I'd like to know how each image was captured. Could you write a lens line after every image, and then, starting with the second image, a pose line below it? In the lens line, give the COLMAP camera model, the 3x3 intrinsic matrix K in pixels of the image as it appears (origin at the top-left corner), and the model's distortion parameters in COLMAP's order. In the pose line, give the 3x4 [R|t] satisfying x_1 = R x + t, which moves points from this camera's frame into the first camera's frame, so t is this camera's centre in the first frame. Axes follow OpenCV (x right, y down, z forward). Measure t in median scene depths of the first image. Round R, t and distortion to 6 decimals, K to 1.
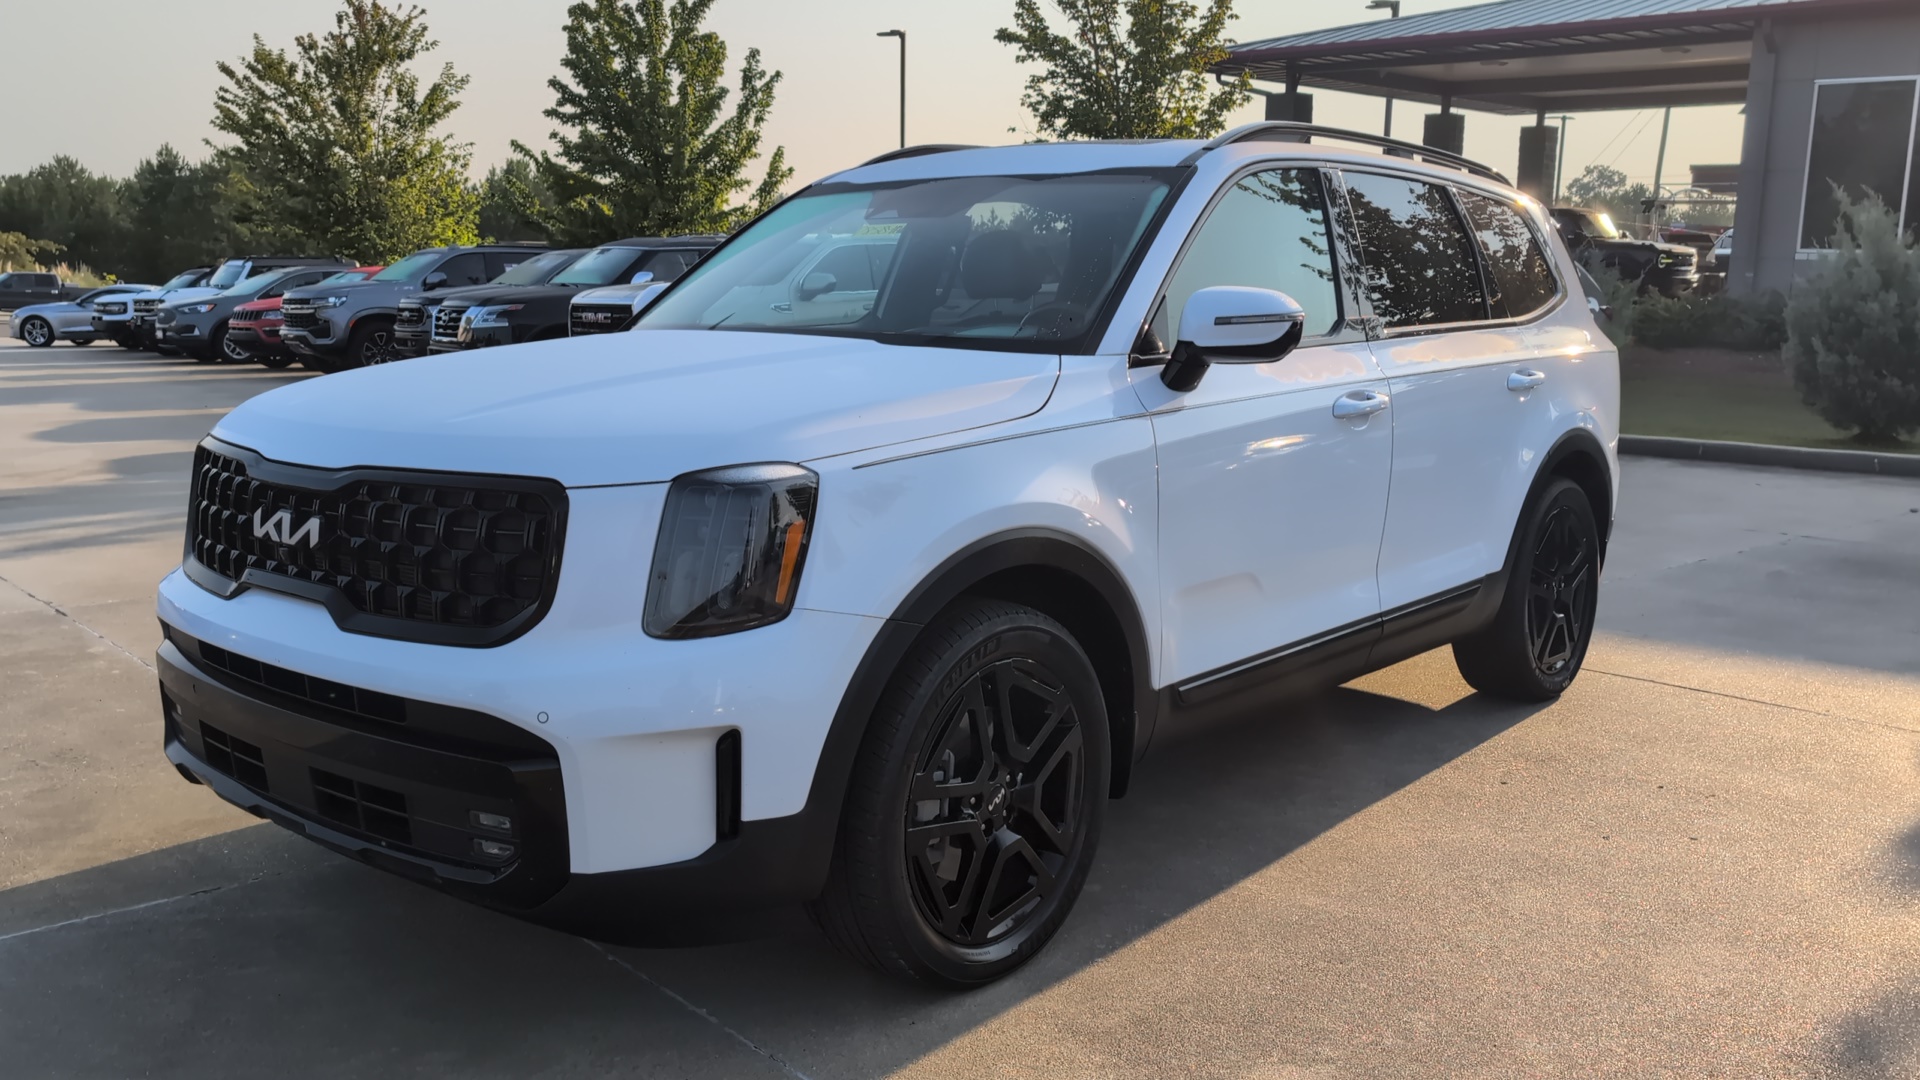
lens RADIAL K [[1616.5, 0, 967.9], [0, 1616.5, 533.2], [0, 0, 1]] dist [0.026845, -0.042299]
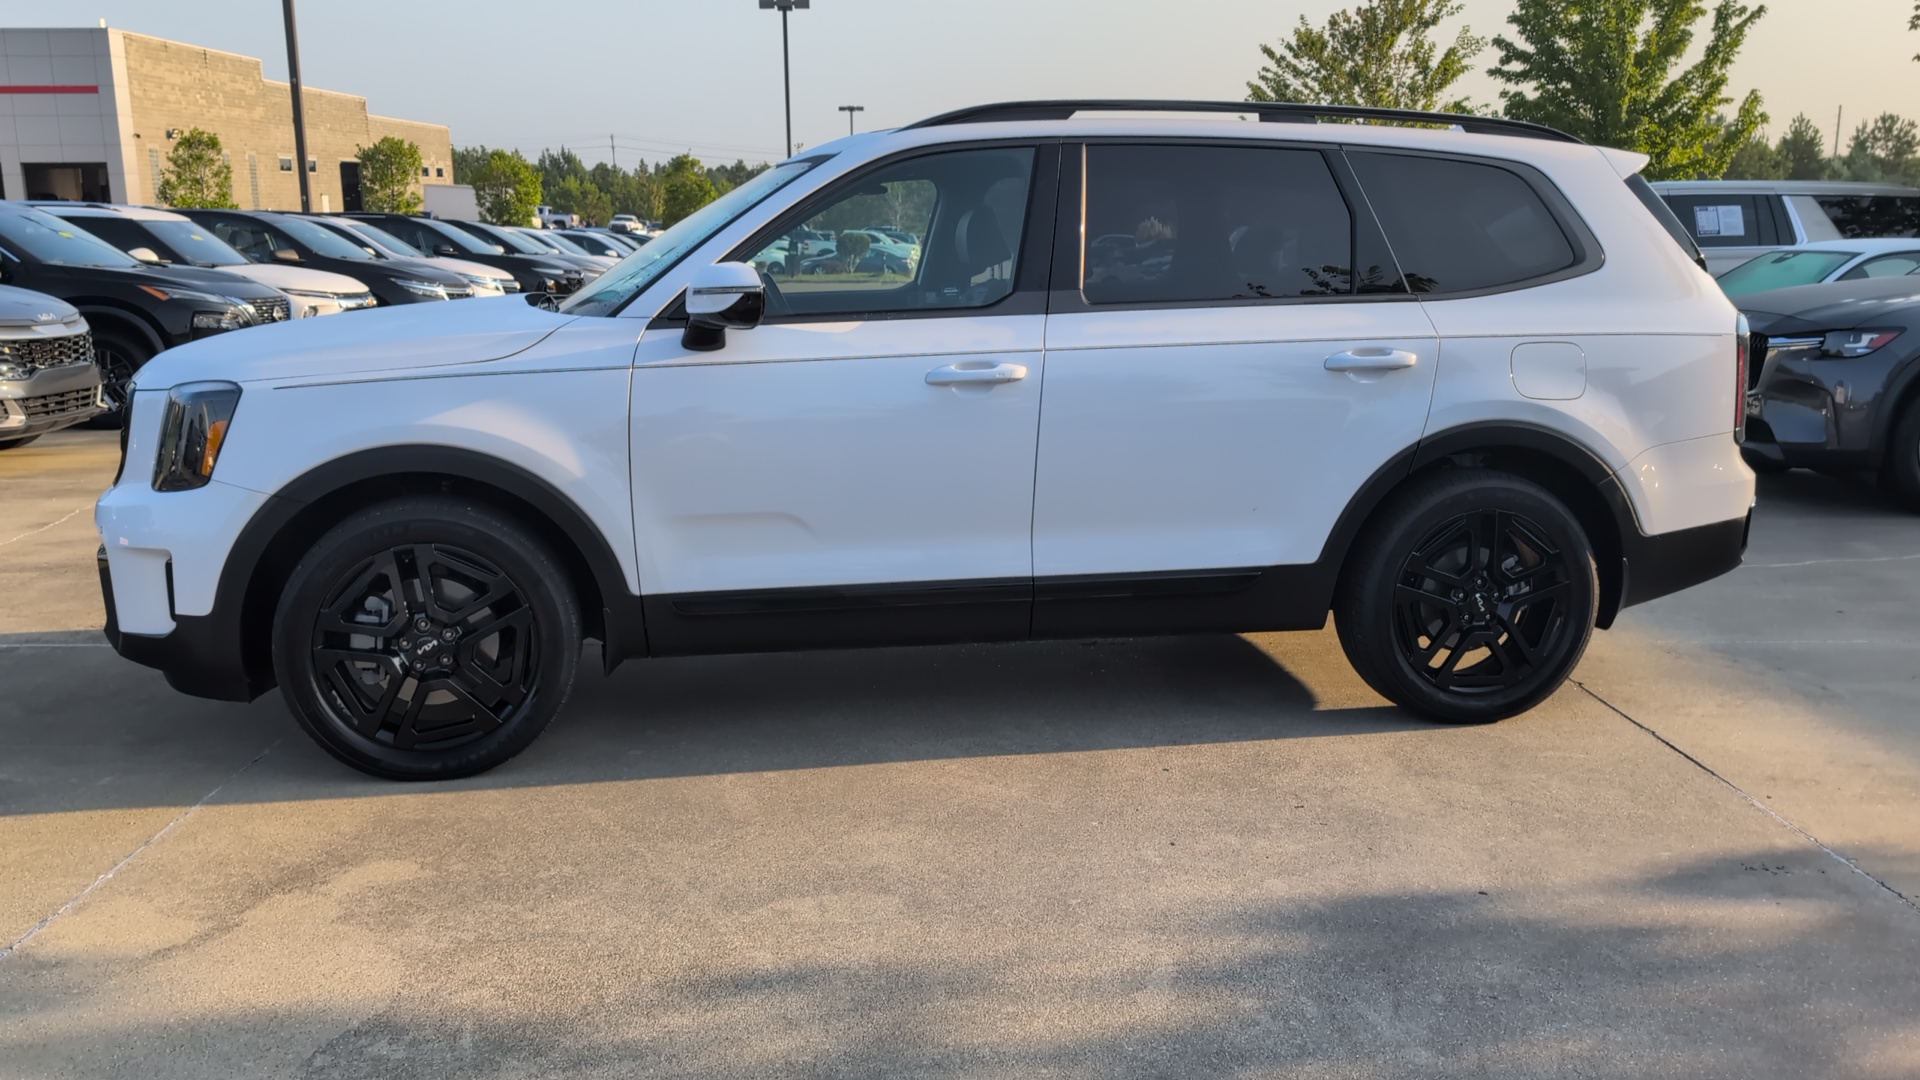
lens RADIAL K [[1616.5, 0, 967.9], [0, 1616.5, 533.2], [0, 0, 1]] dist [0.026845, -0.042299]
pose [[0.771215, 0.106456, -0.627610, 0.145726], [-0.090960, 0.994229, 0.056870, -0.005656], [0.630043, 0.013228, 0.776448, 0.028882]]
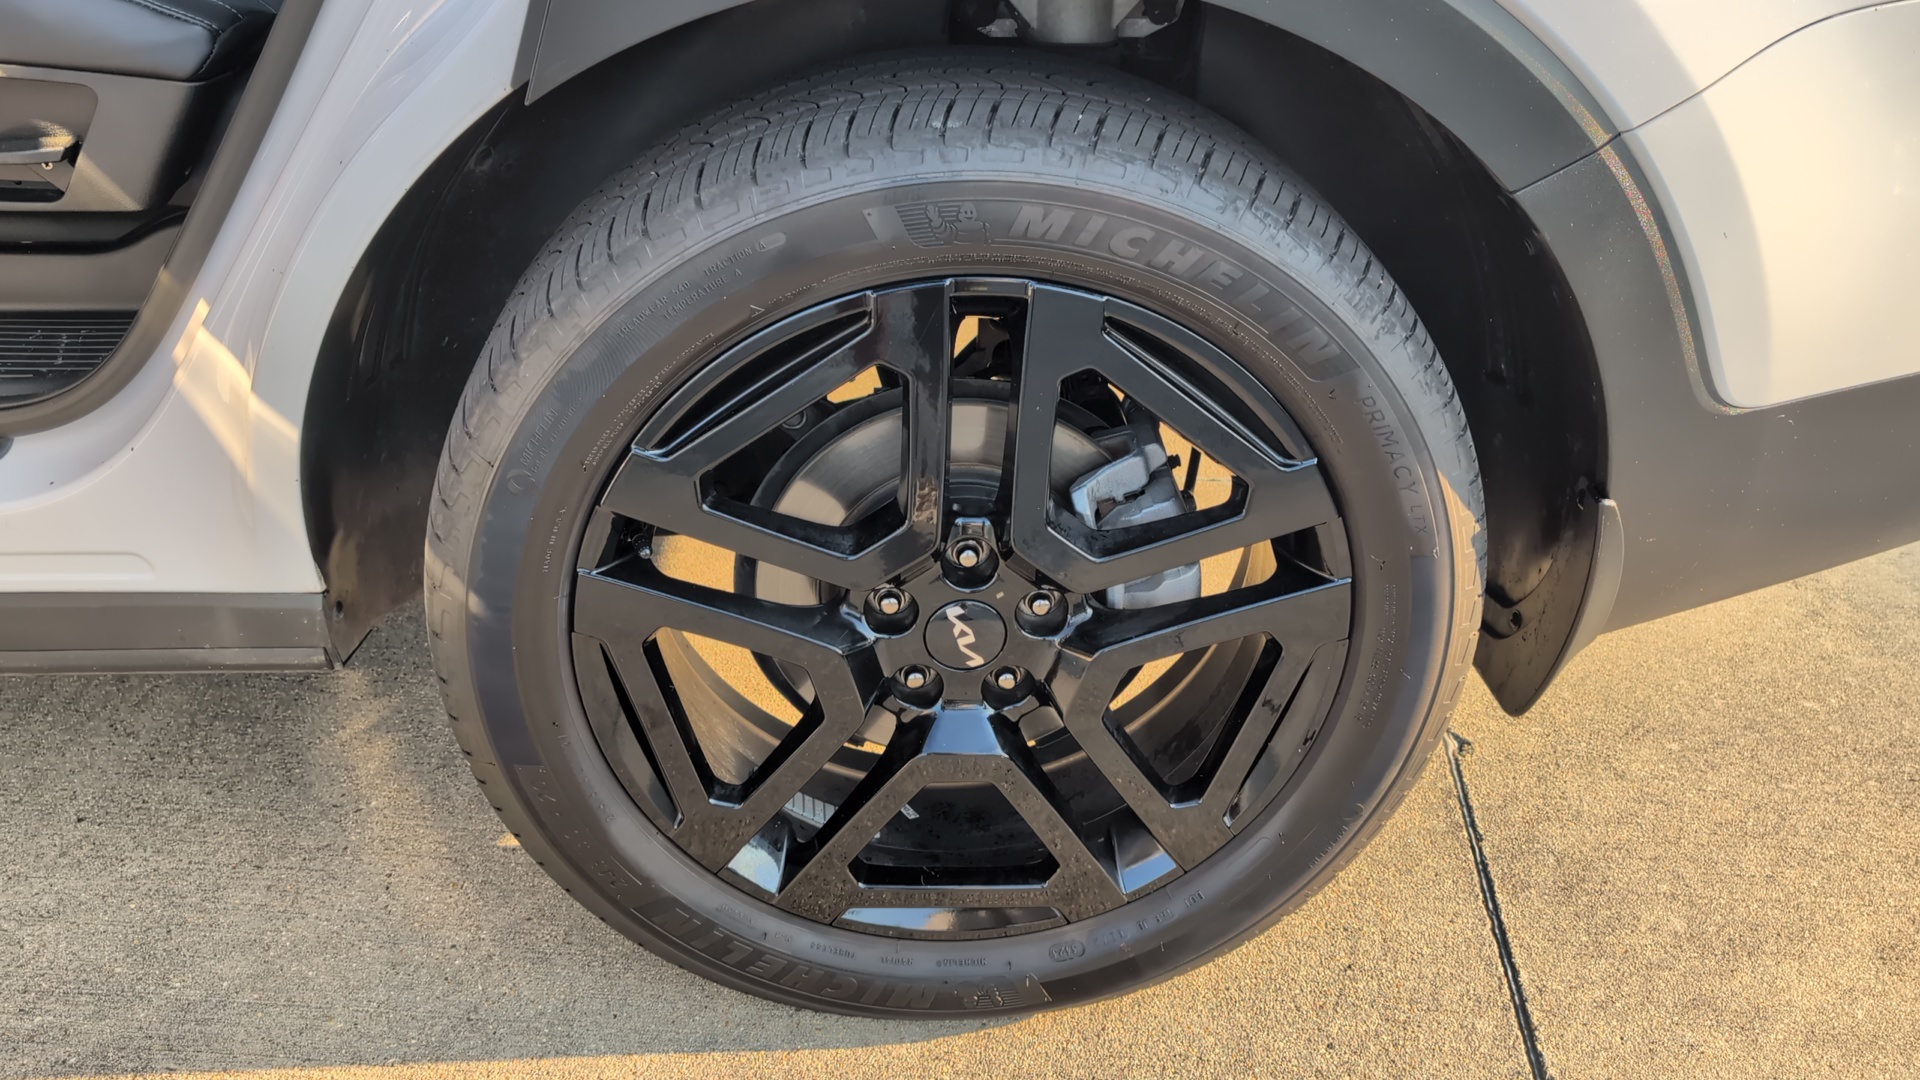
lens RADIAL K [[1616.5, 0, 967.9], [0, 1616.5, 533.2], [0, 0, 1]] dist [0.026845, -0.042299]
pose [[0.691166, 0.374251, -0.618244, 0.102753], [-0.132927, 0.906707, 0.400266, -0.013540], [0.710367, -0.194469, 0.676433, 0.178859]]
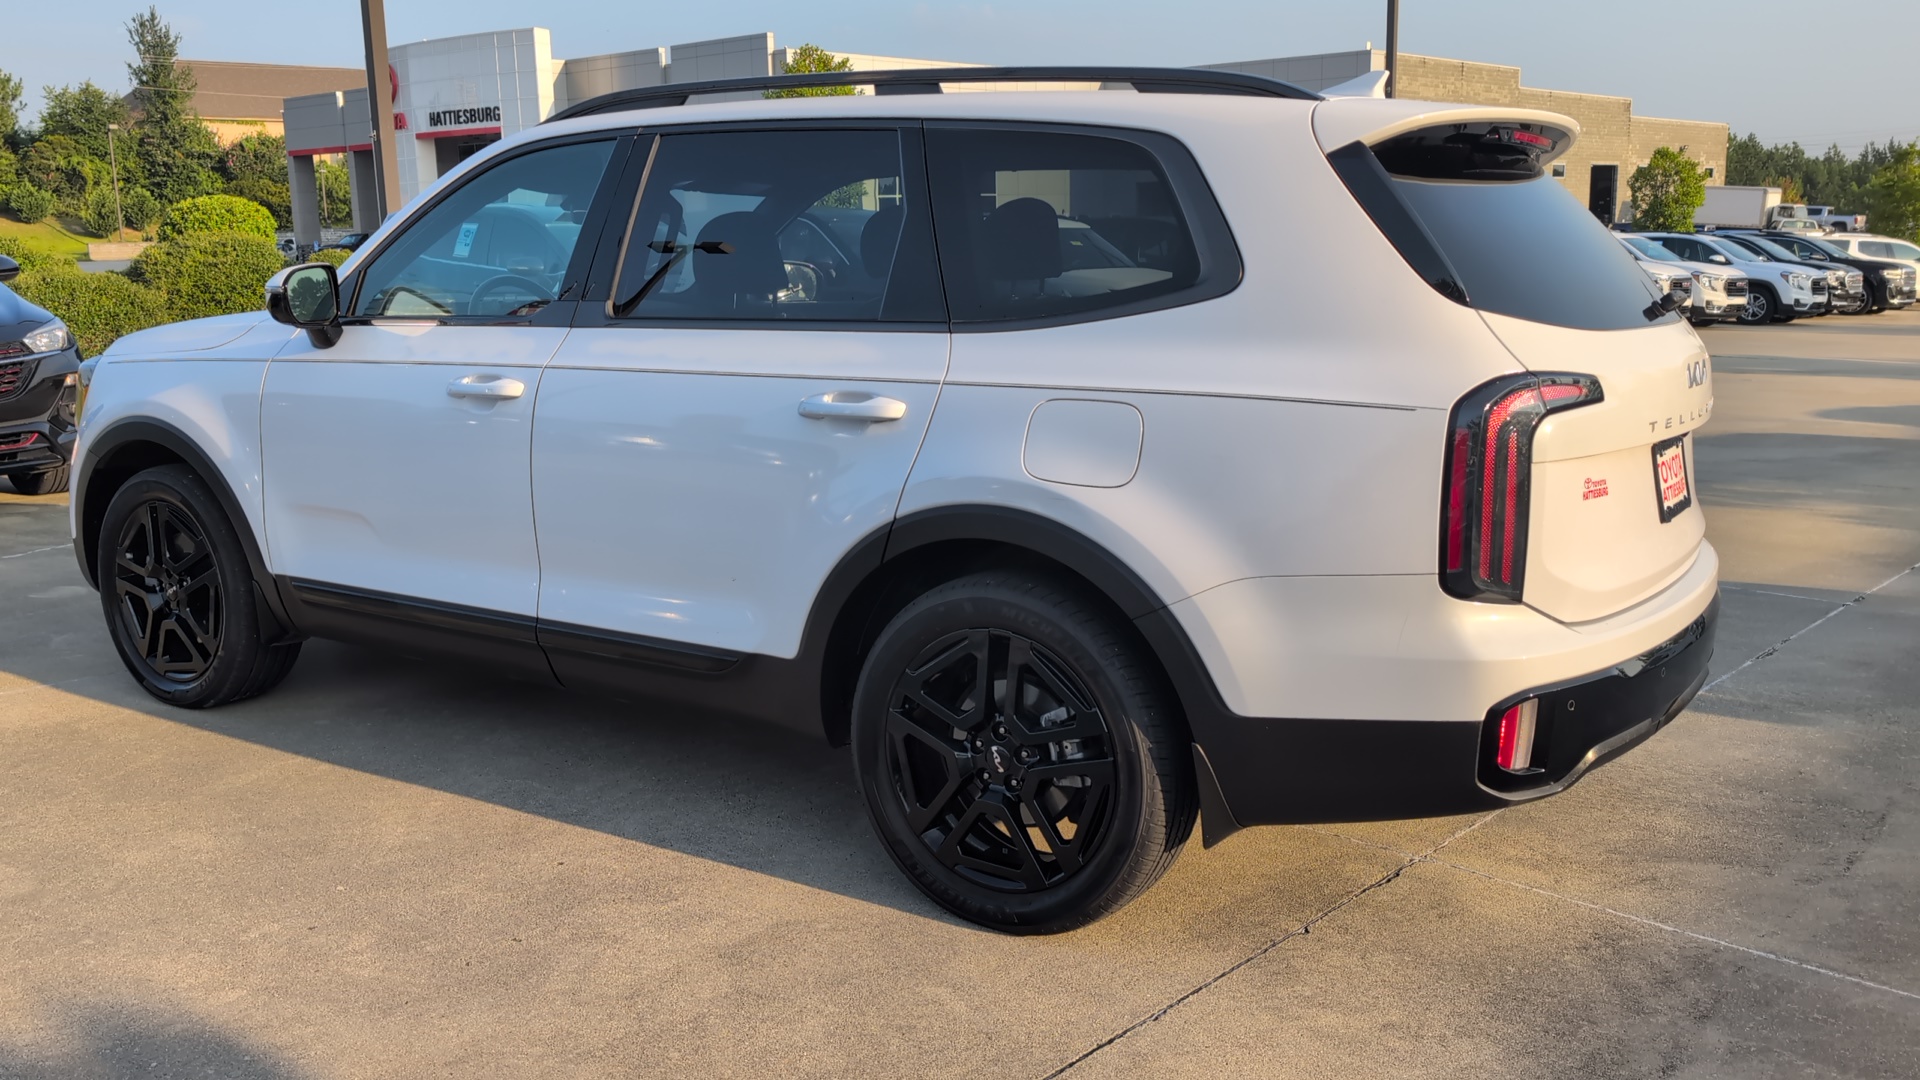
lens RADIAL K [[1616.5, 0, 967.9], [0, 1616.5, 533.2], [0, 0, 1]] dist [0.026845, -0.042299]
pose [[0.119432, 0.168794, -0.978389, 0.199699], [-0.151355, 0.977019, 0.150082, -0.029650], [0.981238, 0.130160, 0.142236, 0.185784]]
